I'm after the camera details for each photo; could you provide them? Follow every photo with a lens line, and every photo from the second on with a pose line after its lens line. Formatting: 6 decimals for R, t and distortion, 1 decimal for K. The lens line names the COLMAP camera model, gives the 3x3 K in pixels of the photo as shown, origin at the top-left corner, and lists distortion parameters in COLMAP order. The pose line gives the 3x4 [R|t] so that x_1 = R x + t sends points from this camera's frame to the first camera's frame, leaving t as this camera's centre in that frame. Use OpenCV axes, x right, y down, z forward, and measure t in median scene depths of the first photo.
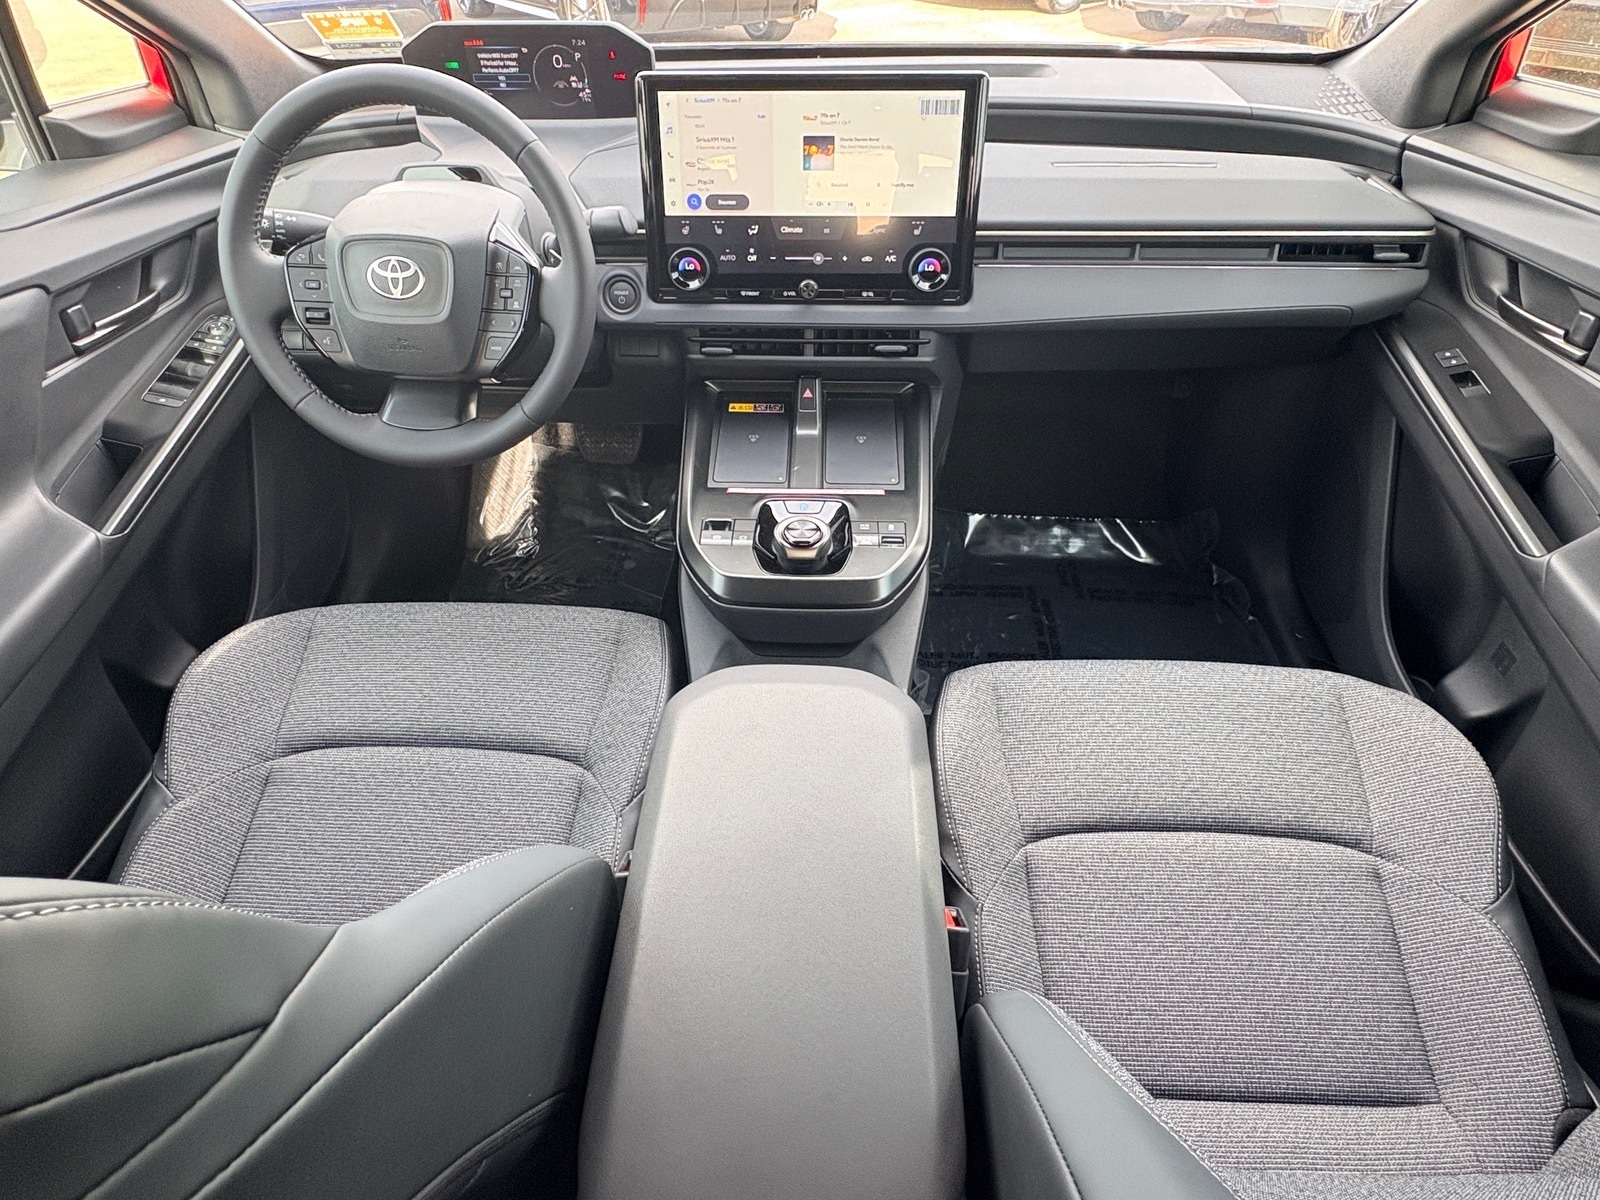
lens RADIAL K [[923.3, 0, 792.0], [0, 923.3, 599.1], [0, 0, 1]] dist [0.002605, 0.000506]
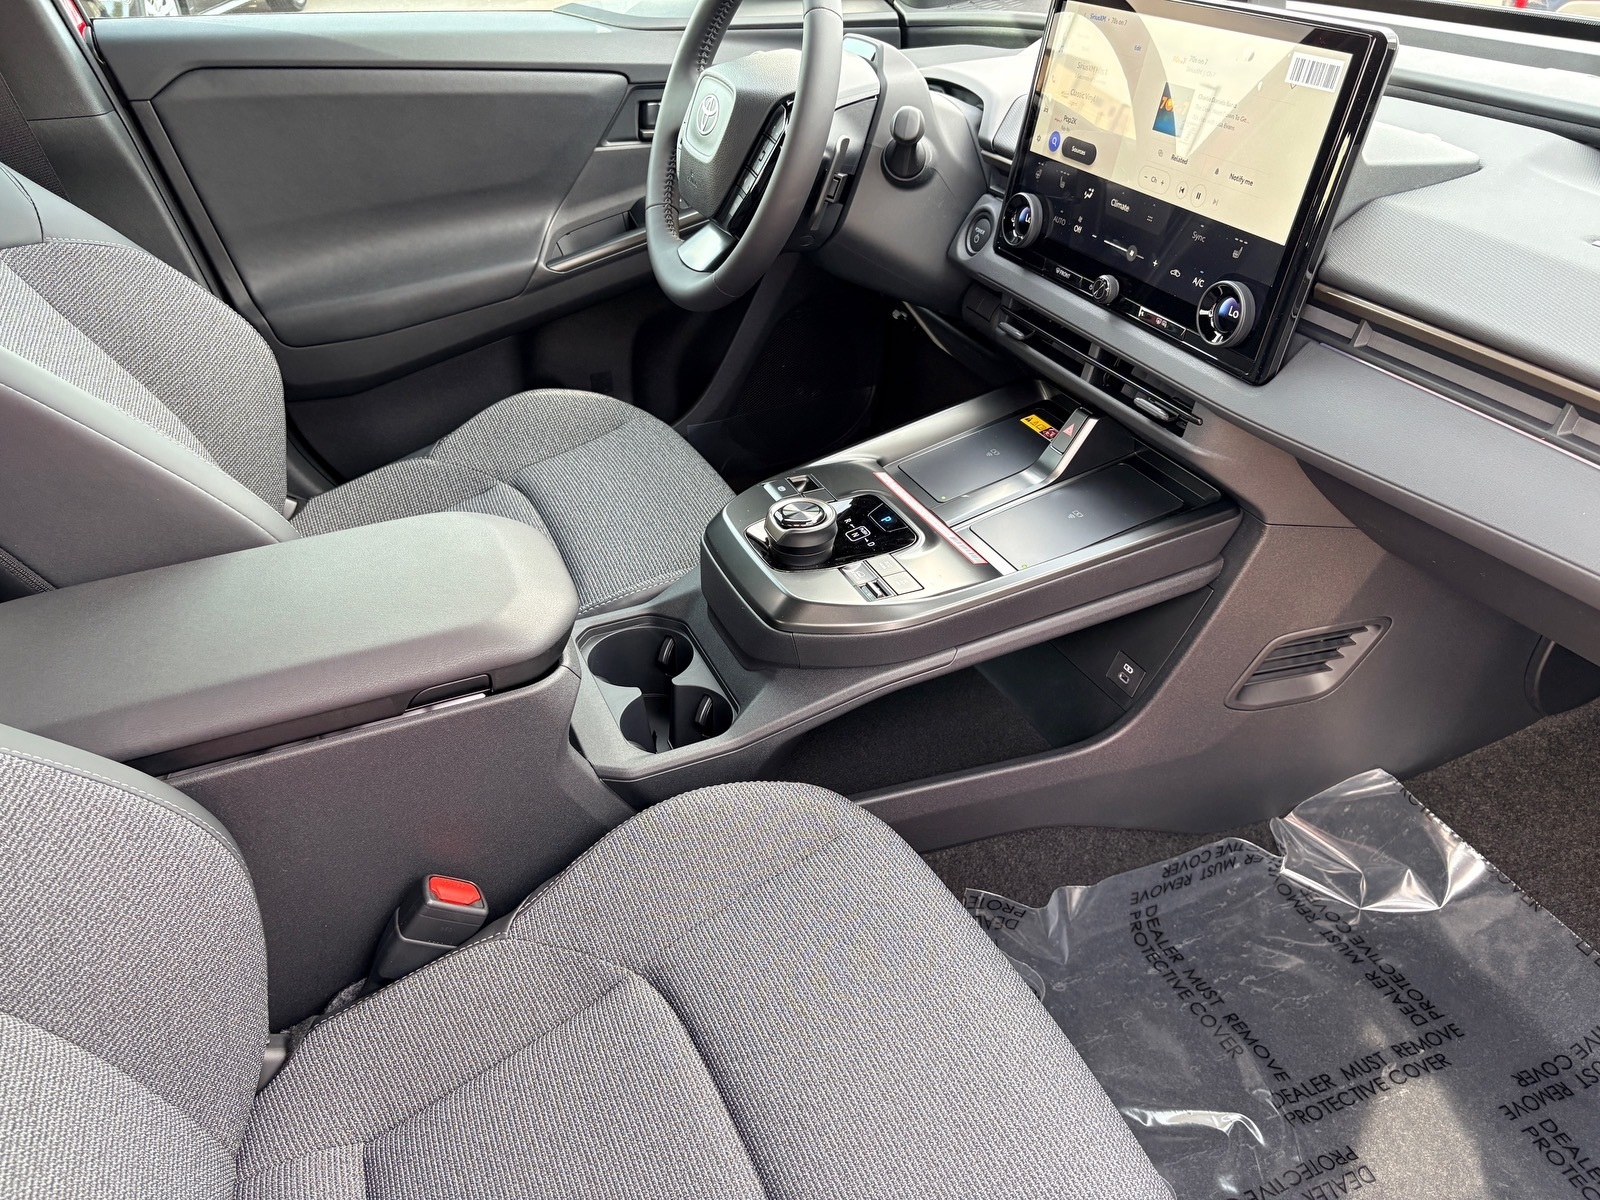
lens RADIAL K [[1226.0, 0, 799.9], [0, 1226.0, 613.1], [0, 0, 1]] dist [0.017219, 0.001513]
pose [[0.439899, 0.493905, -0.750031, 0.757629], [-0.566091, 0.800859, 0.195360, -0.188658], [0.697158, 0.338647, 0.631893, 0.323198]]
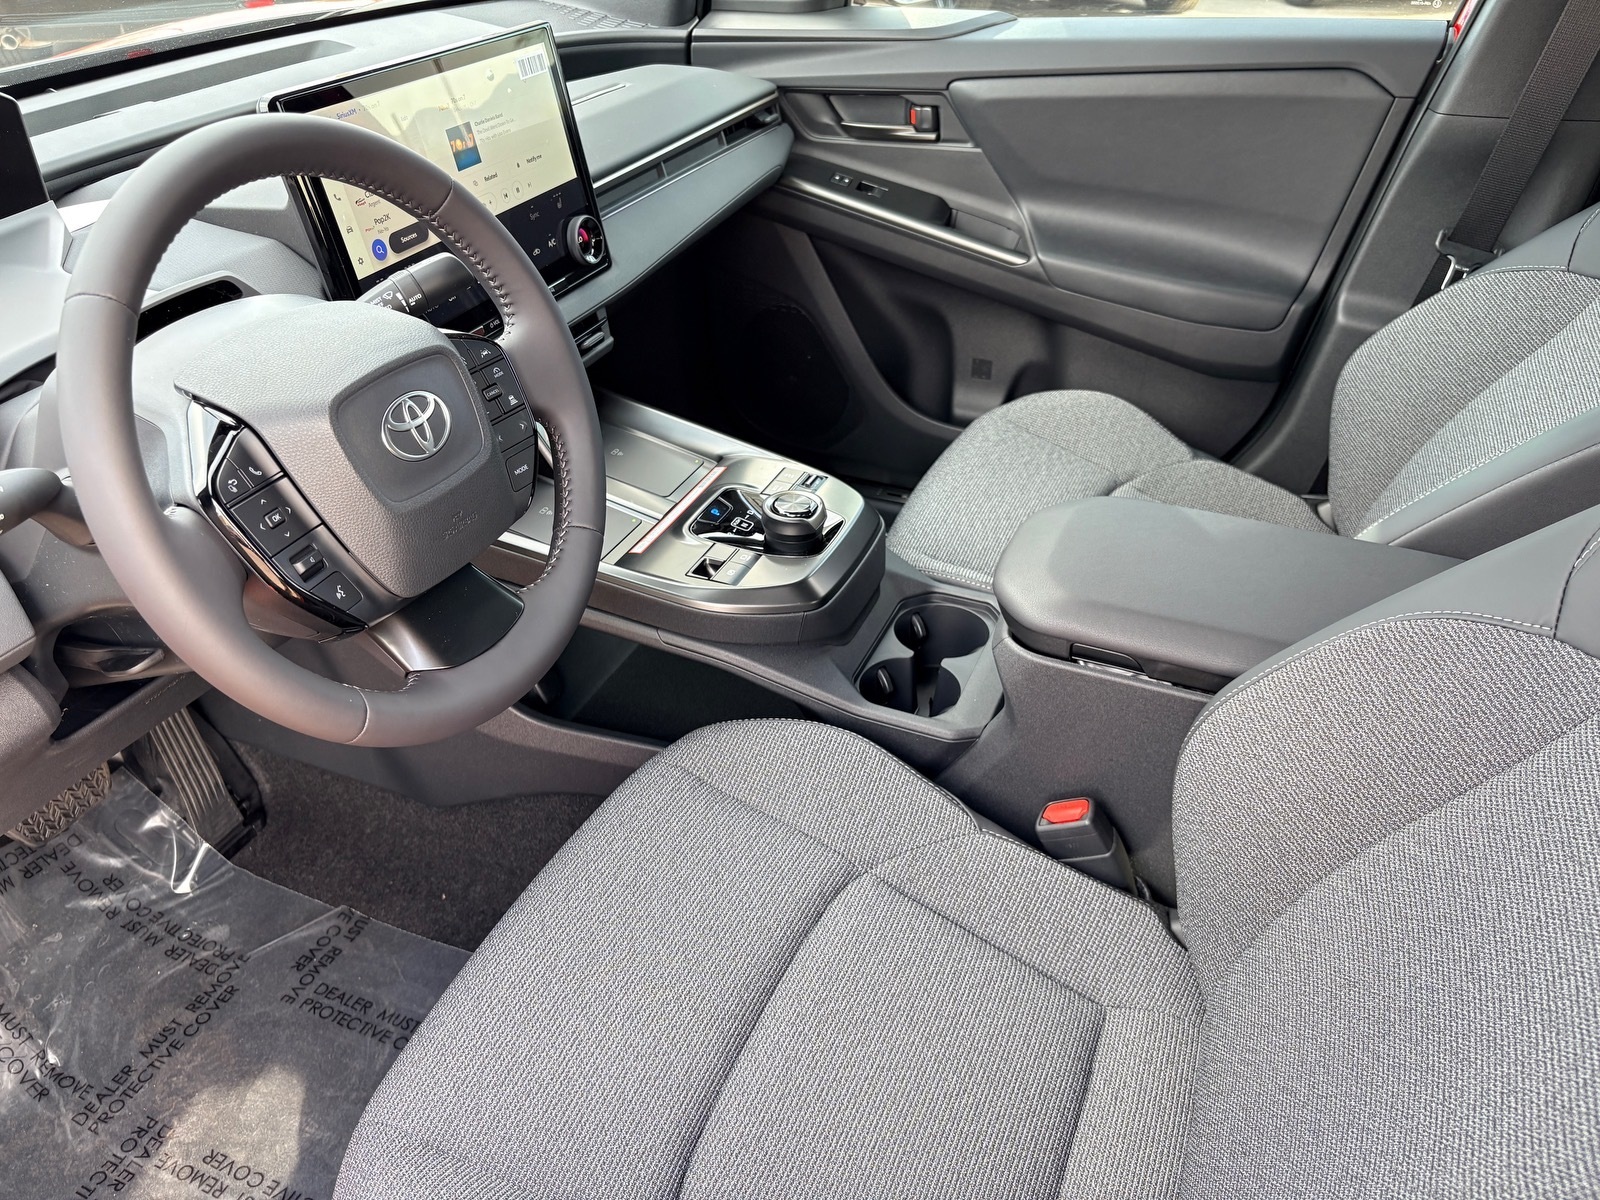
lens RADIAL K [[1233.1, 0, 799.4], [0, 1233.1, 593.7], [0, 0, 1]] dist [0.046086, -0.076359]
pose [[0.350134, -0.507775, 0.787128, -0.862286], [0.604661, 0.764310, 0.224088, -0.240469], [-0.715396, 0.397485, 0.574643, 0.316652]]
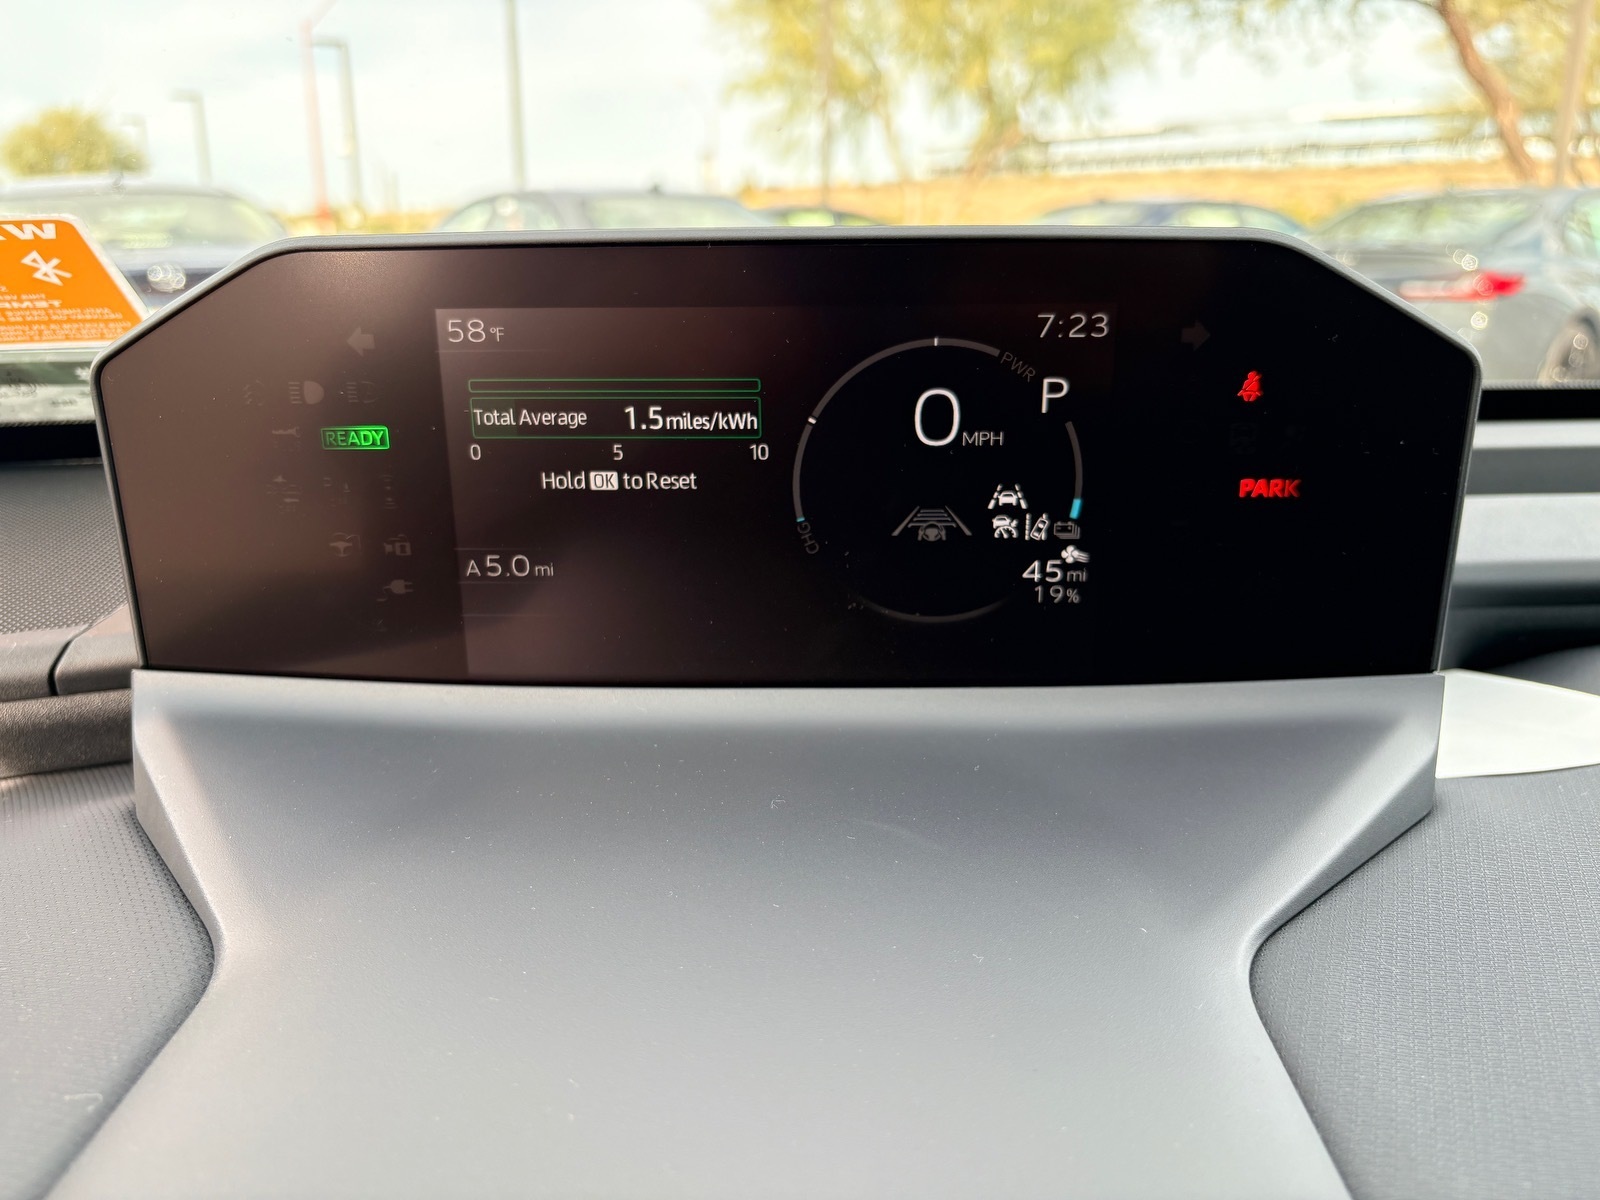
lens RADIAL K [[1226.0, 0, 799.9], [0, 1226.0, 613.1], [0, 0, 1]] dist [0.017219, 0.001513]
pose [[0.999560, -0.007156, 0.028781, -0.322774], [0.017696, 0.922680, -0.385160, -0.505809], [-0.023800, 0.385500, 0.922401, 0.884227]]
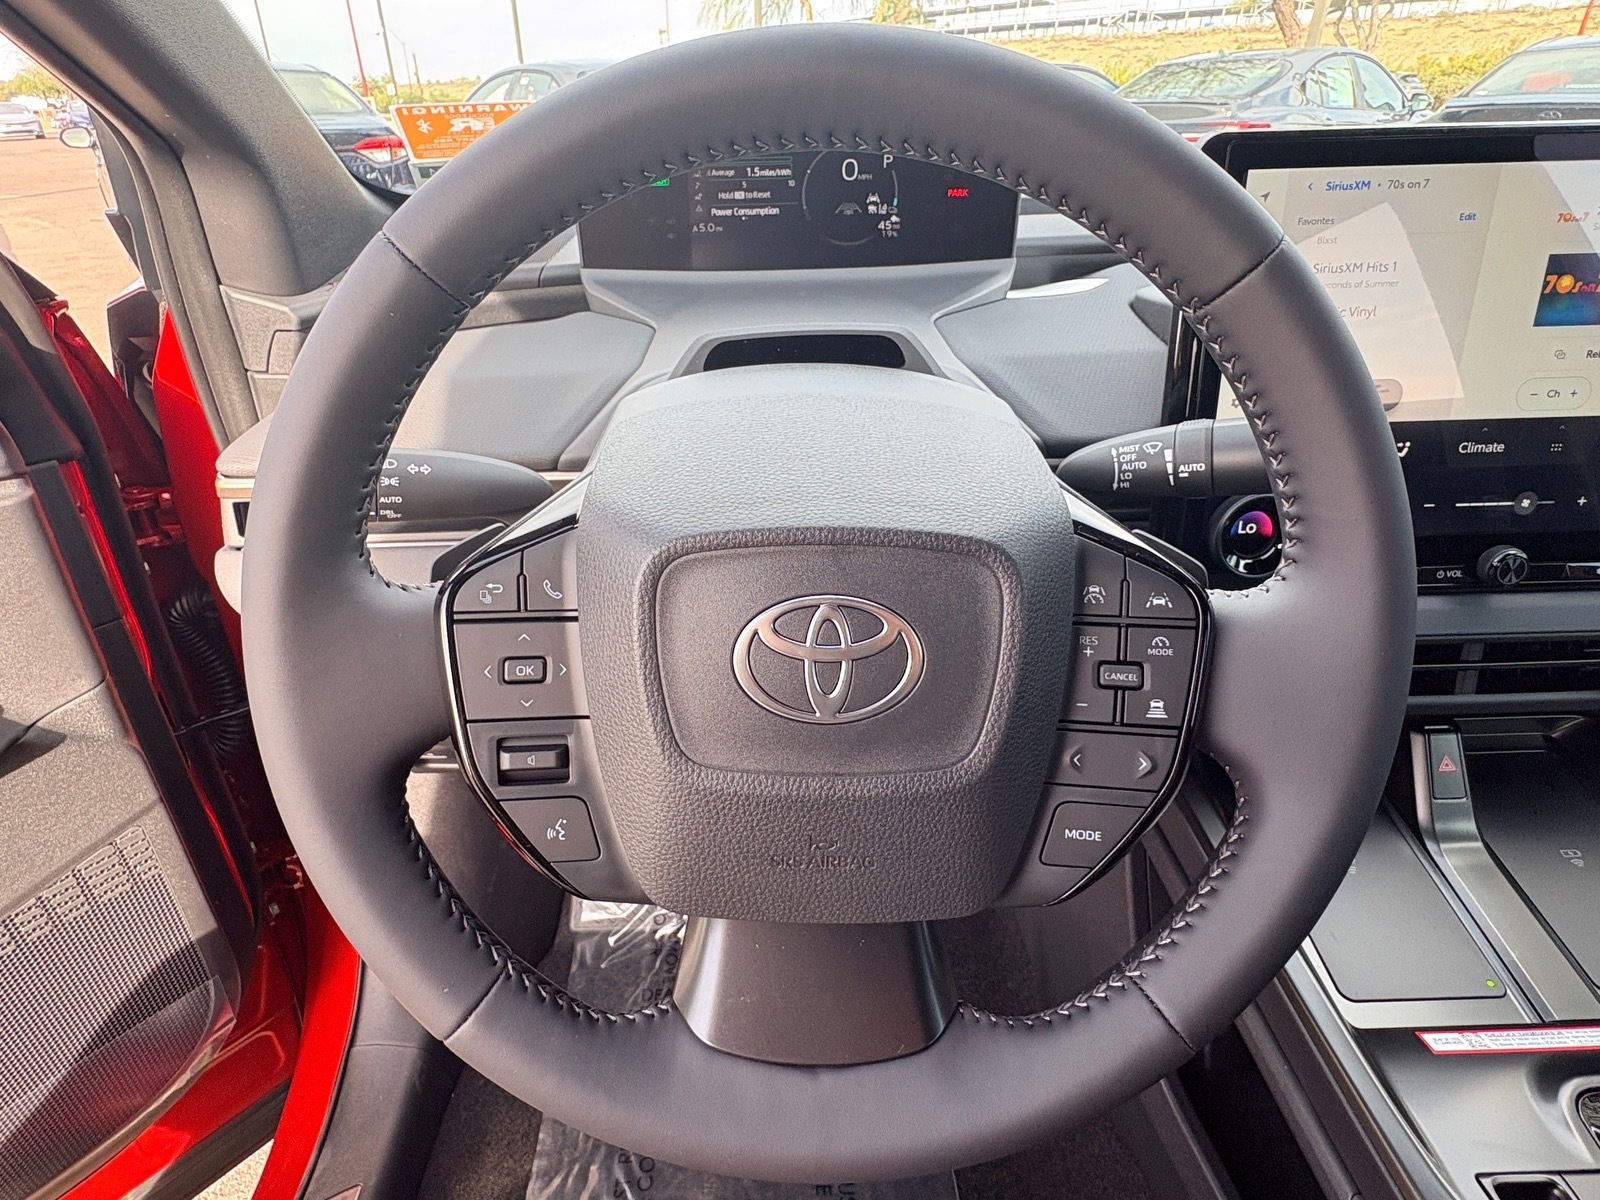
lens RADIAL K [[890.9, 0, 769.0], [0, 890.9, 598.0], [0, 0, 1]] dist [-0.001535, 0.000347]
pose [[0.998150, -0.040441, 0.045398, -0.378174], [0.047956, 0.982675, -0.179023, -0.258981], [-0.037372, 0.180869, 0.982797, 0.578700]]
